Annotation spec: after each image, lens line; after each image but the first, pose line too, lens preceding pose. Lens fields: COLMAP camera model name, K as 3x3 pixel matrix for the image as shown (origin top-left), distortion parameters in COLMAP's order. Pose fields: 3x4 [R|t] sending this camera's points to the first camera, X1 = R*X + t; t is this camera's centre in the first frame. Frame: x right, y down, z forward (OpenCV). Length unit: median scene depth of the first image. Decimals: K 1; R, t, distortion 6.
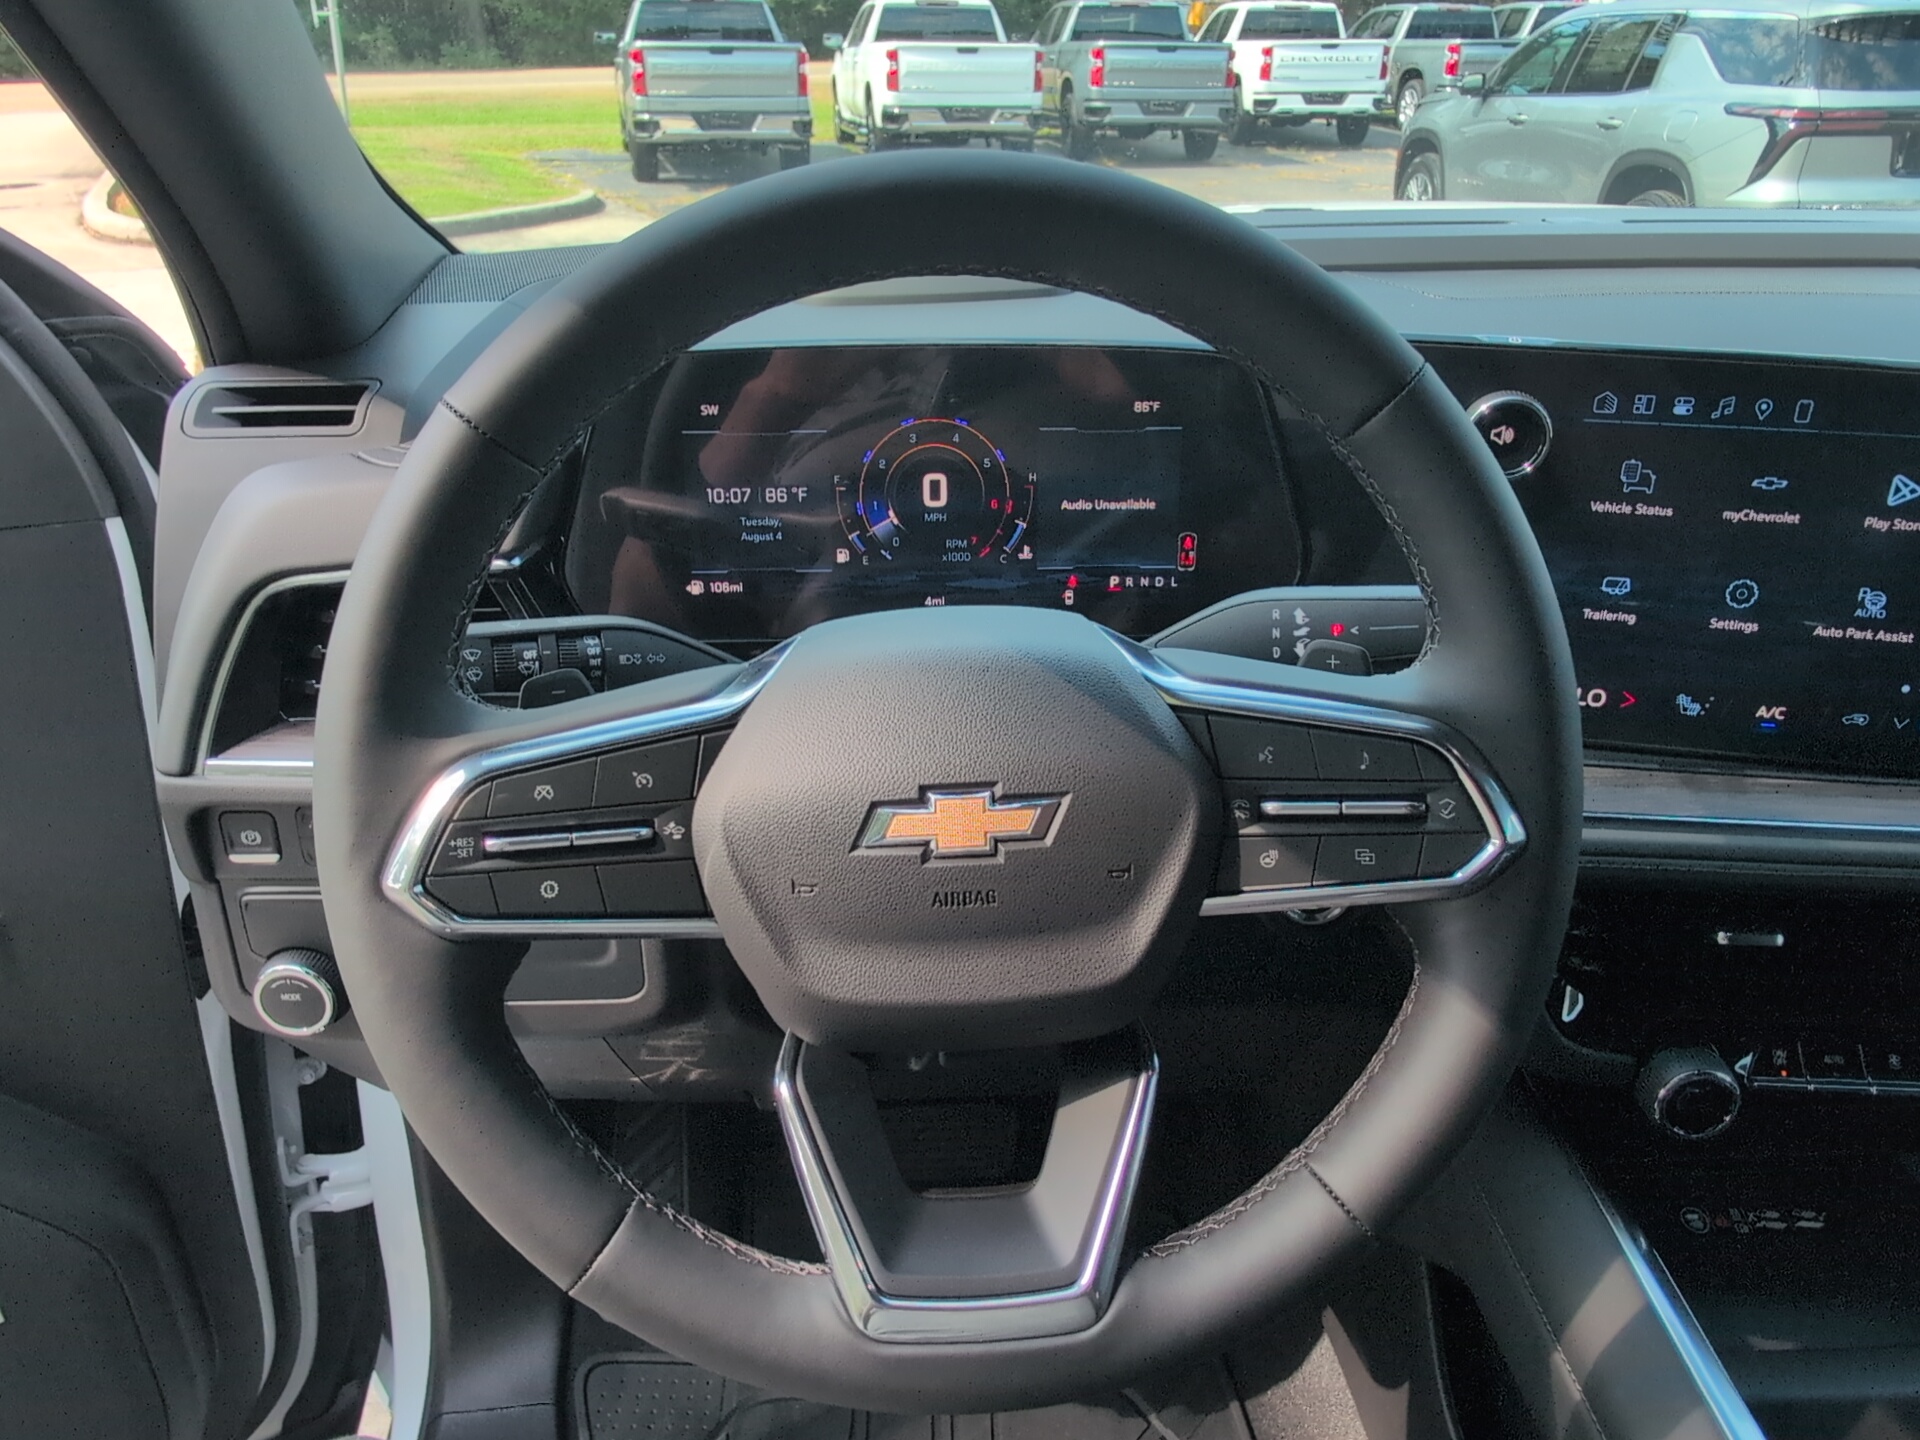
lens RADIAL K [[1332.2, 0, 960.0], [0, 1332.2, 720.0], [0, 0, 1]] dist [0.000258, 0.003217]
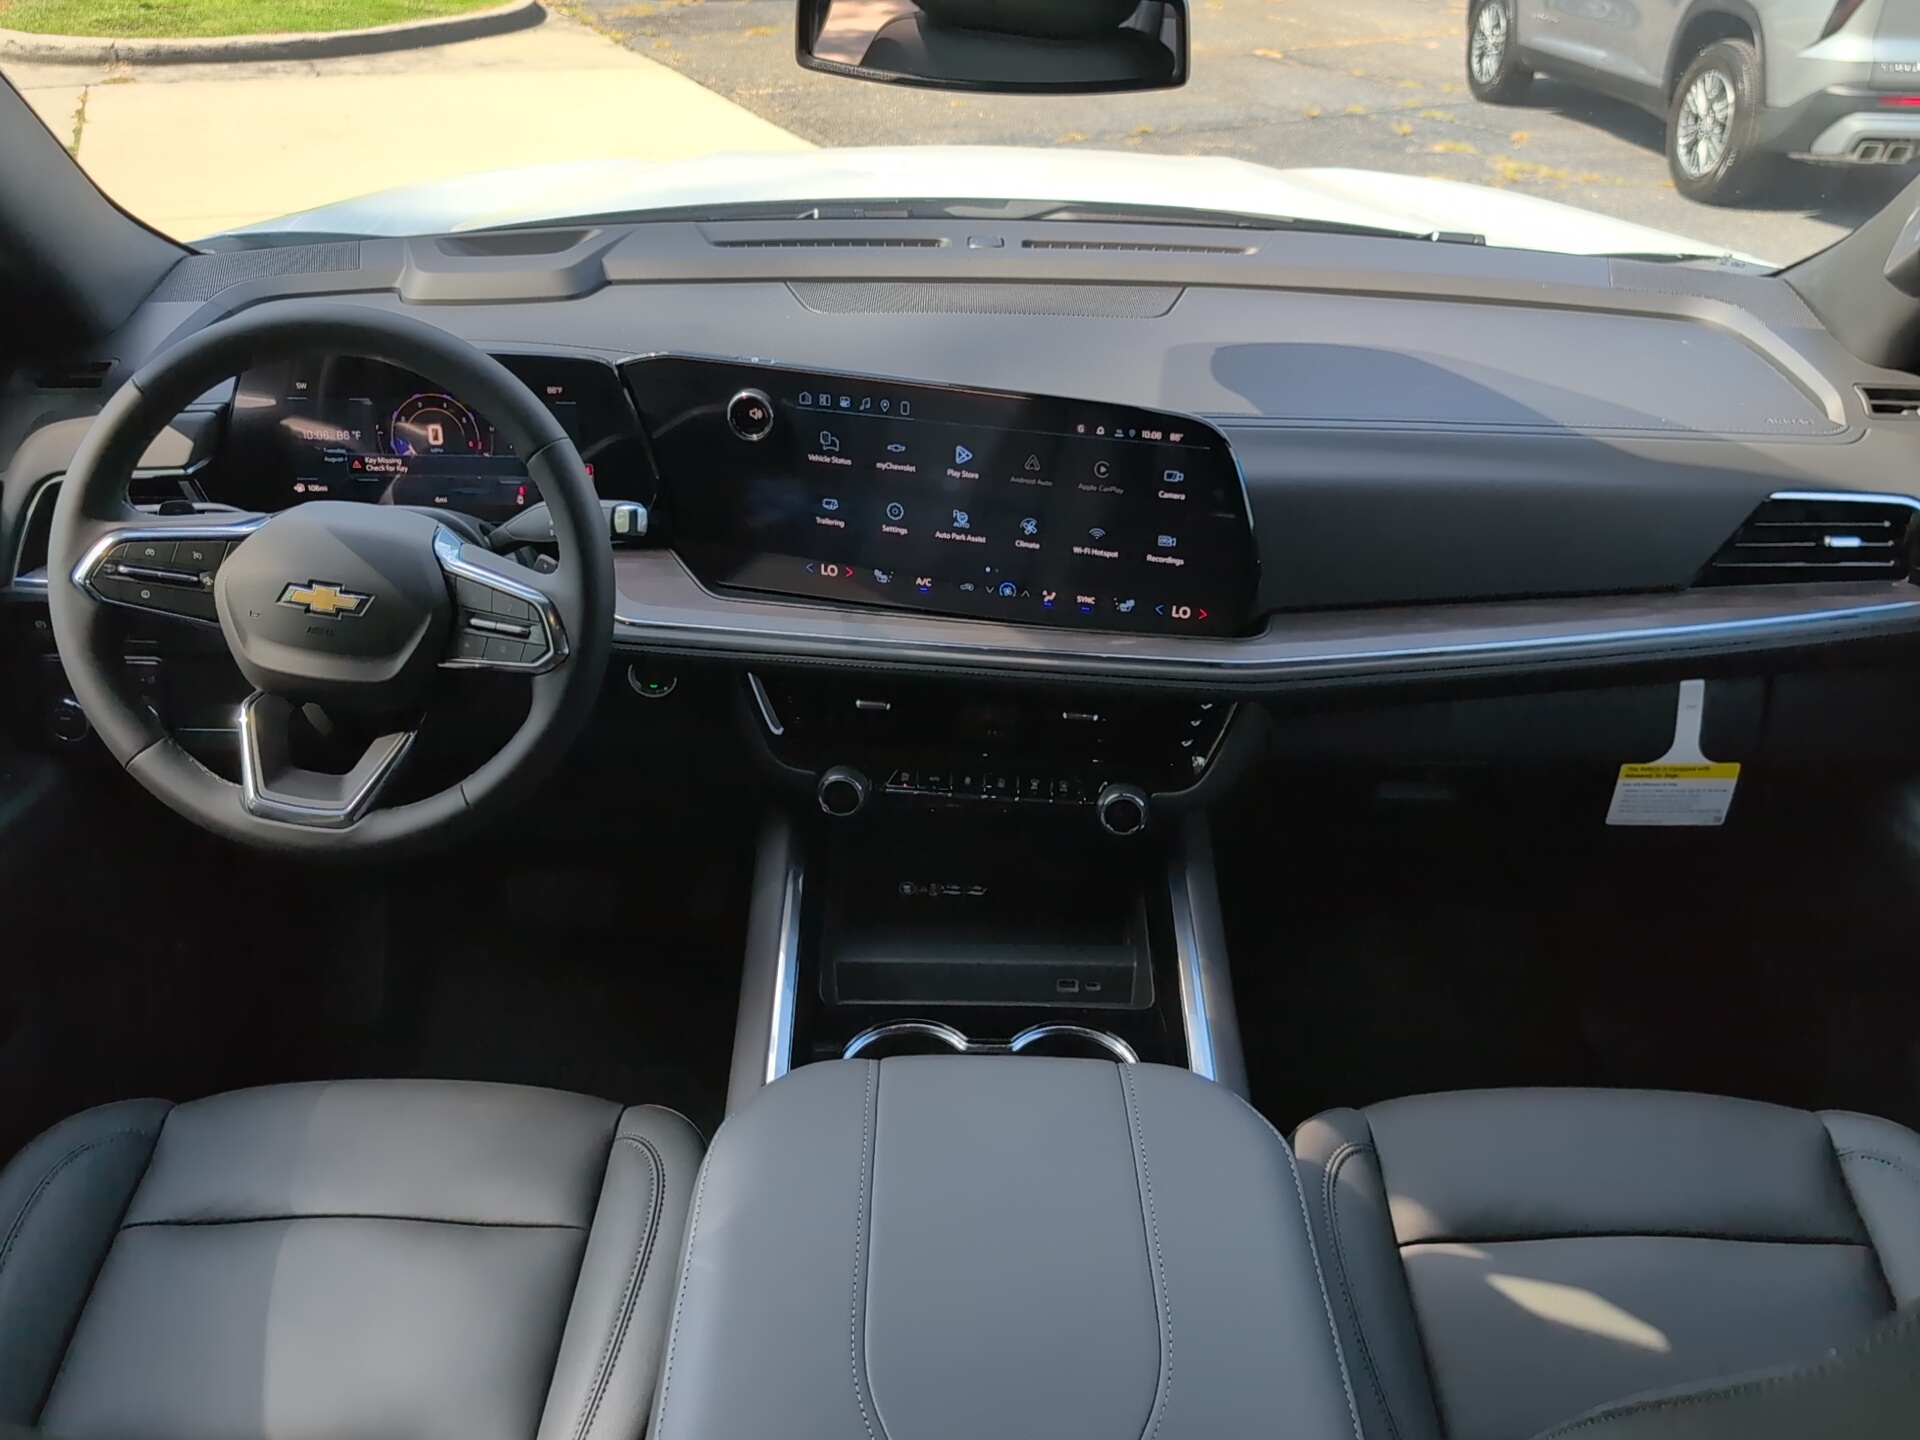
lens RADIAL K [[1599.4, 0, 939.7], [0, 1599.4, 747.3], [0, 0, 1]] dist [0.090617, -0.181617]
pose [[0.999031, 0.033297, -0.028784, 0.698879], [-0.031410, 0.997475, 0.063696, 0.075300], [0.030832, -0.062730, 0.997554, -1.071492]]
